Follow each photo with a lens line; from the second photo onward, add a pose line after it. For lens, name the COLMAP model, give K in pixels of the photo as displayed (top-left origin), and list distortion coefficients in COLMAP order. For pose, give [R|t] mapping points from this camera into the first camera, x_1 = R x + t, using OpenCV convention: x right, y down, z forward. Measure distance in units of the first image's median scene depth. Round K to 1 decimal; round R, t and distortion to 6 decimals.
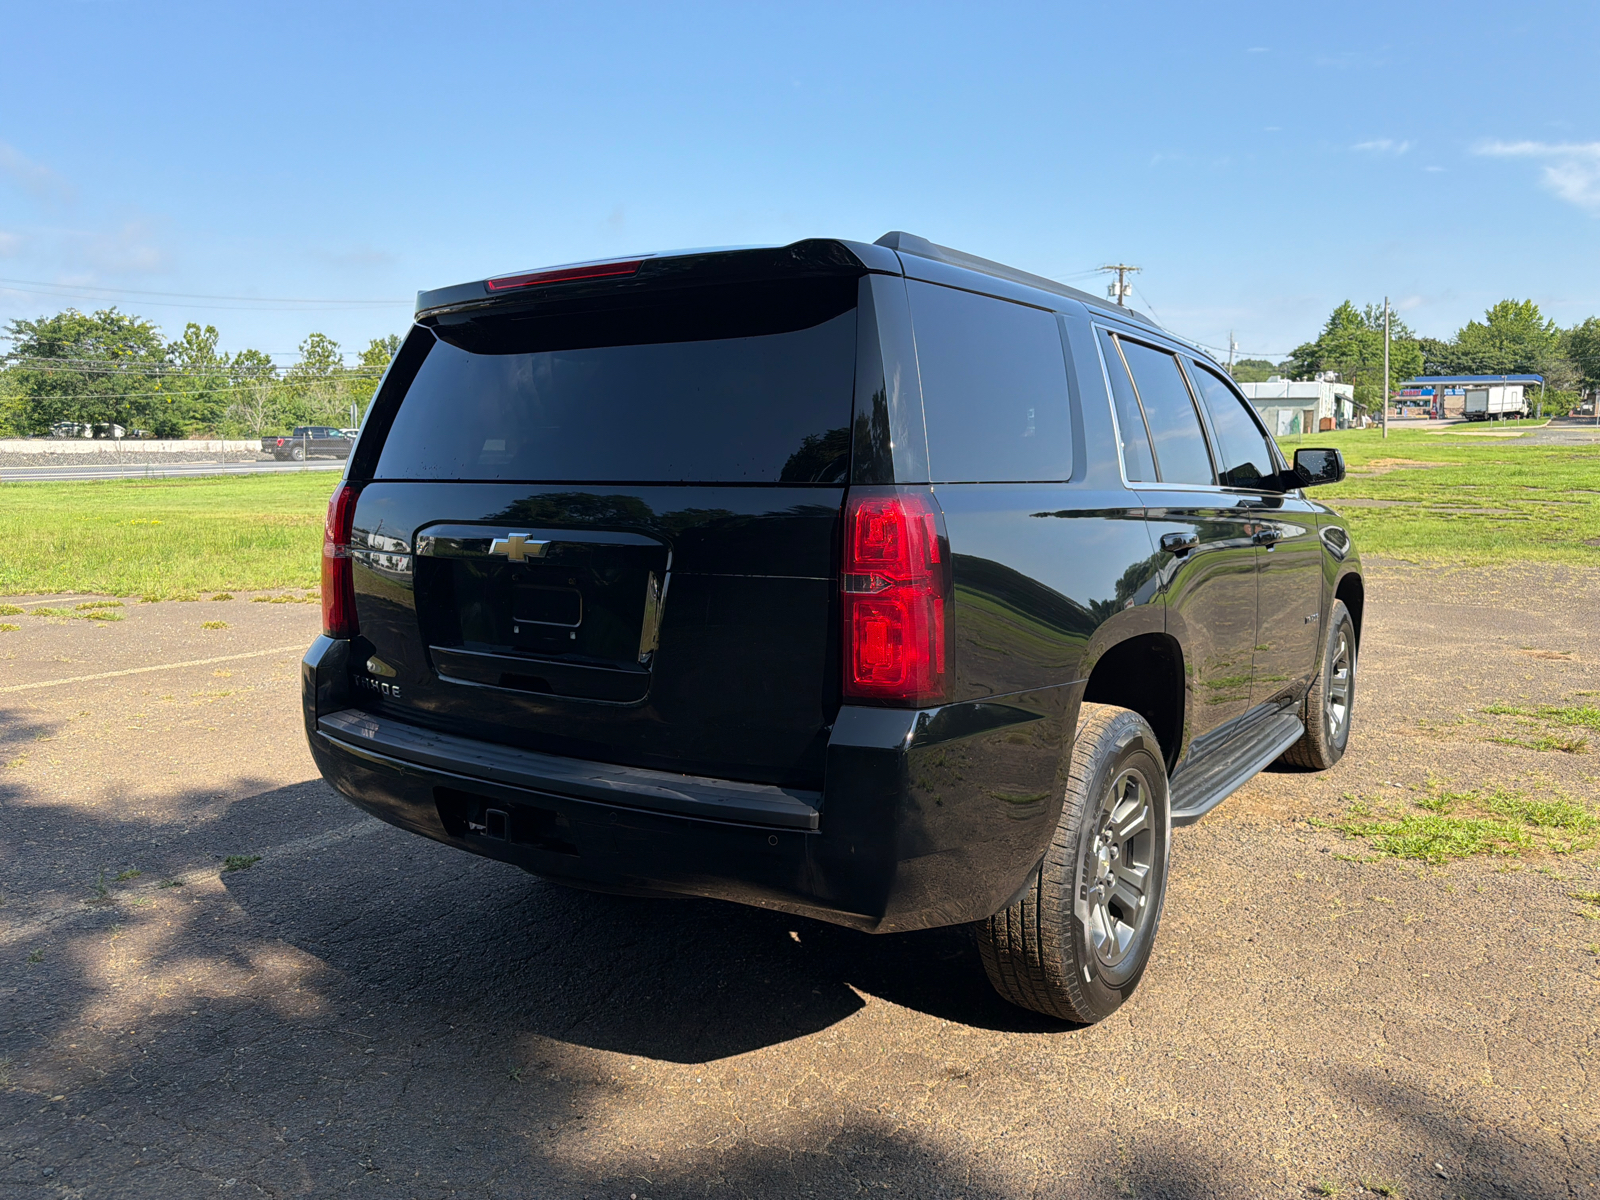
lens RADIAL K [[1159.8, 0, 796.0], [0, 1159.8, 612.4], [0, 0, 1]] dist [0.027168, -0.038928]
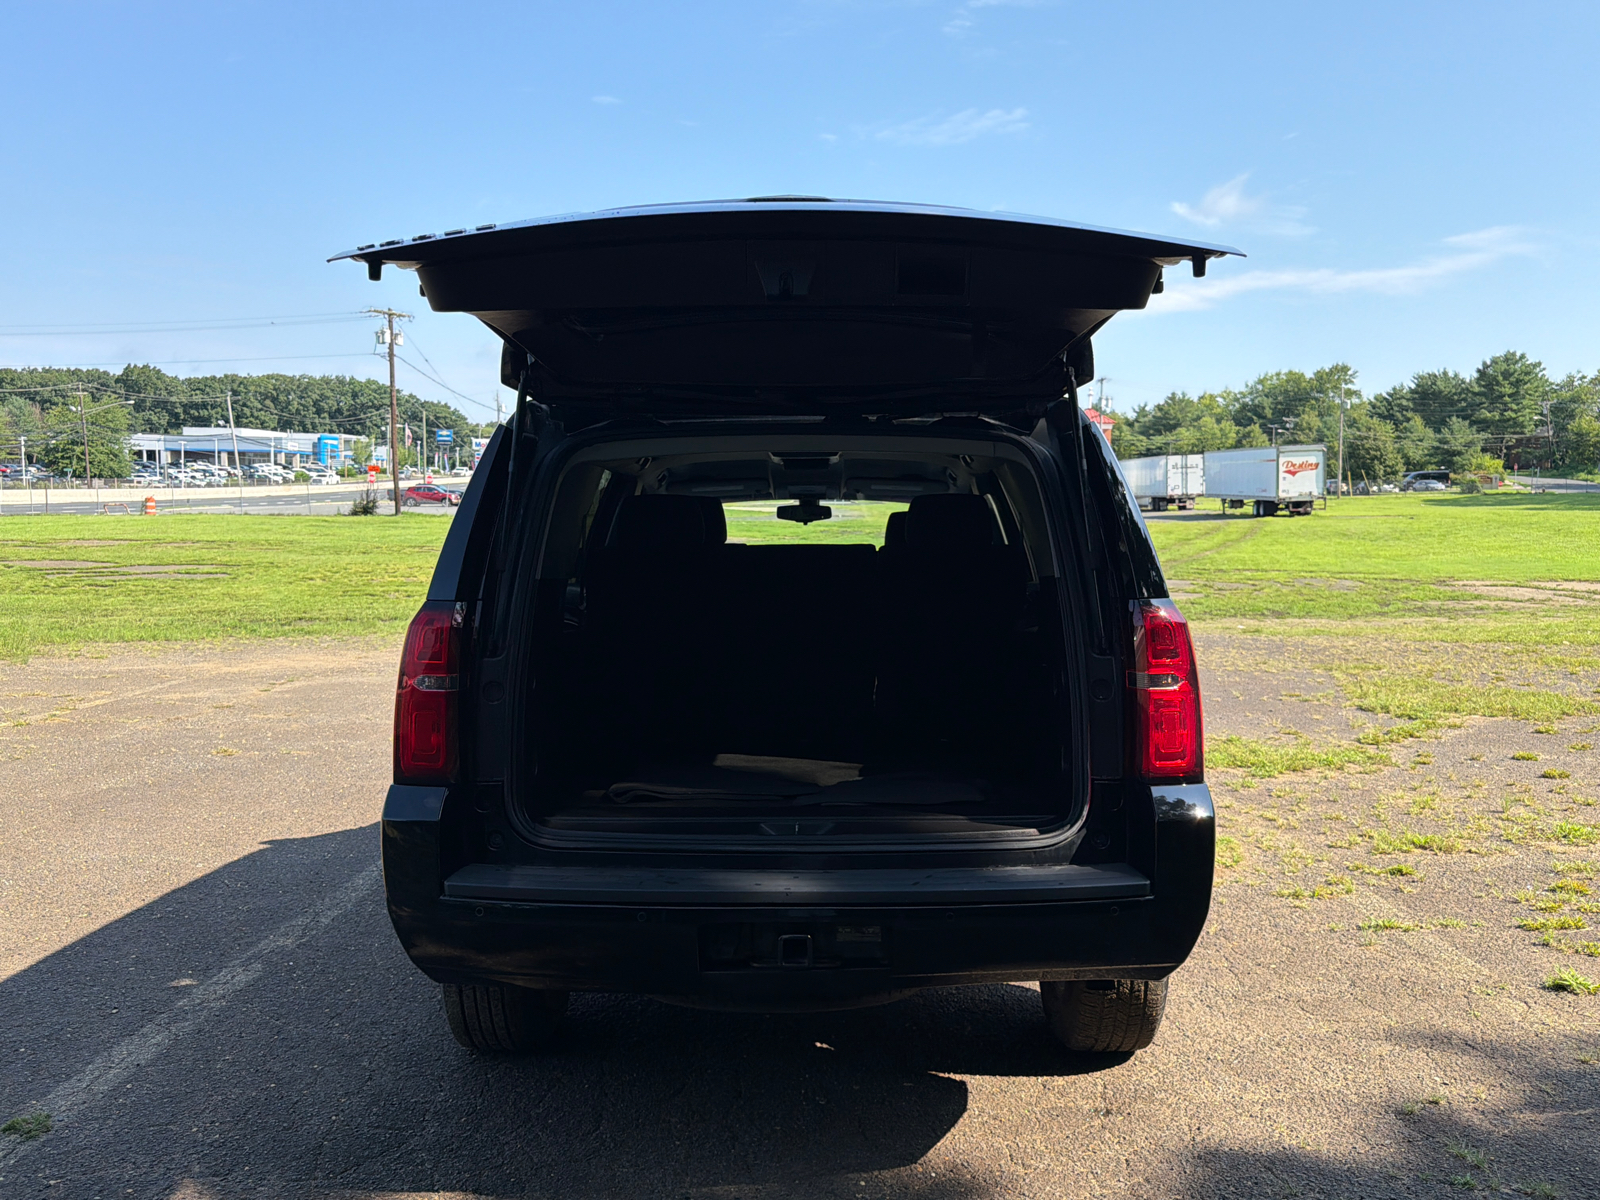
lens RADIAL K [[1357.6, 0, 800.0], [0, 1357.6, 600.0], [0, 0, 1]] dist [0.010546, -0.013814]
pose [[0.832424, -0.024711, 0.553589, -0.726224], [0.067823, 0.996038, -0.057523, -0.037541], [-0.549974, 0.085430, 0.830801, 0.018526]]
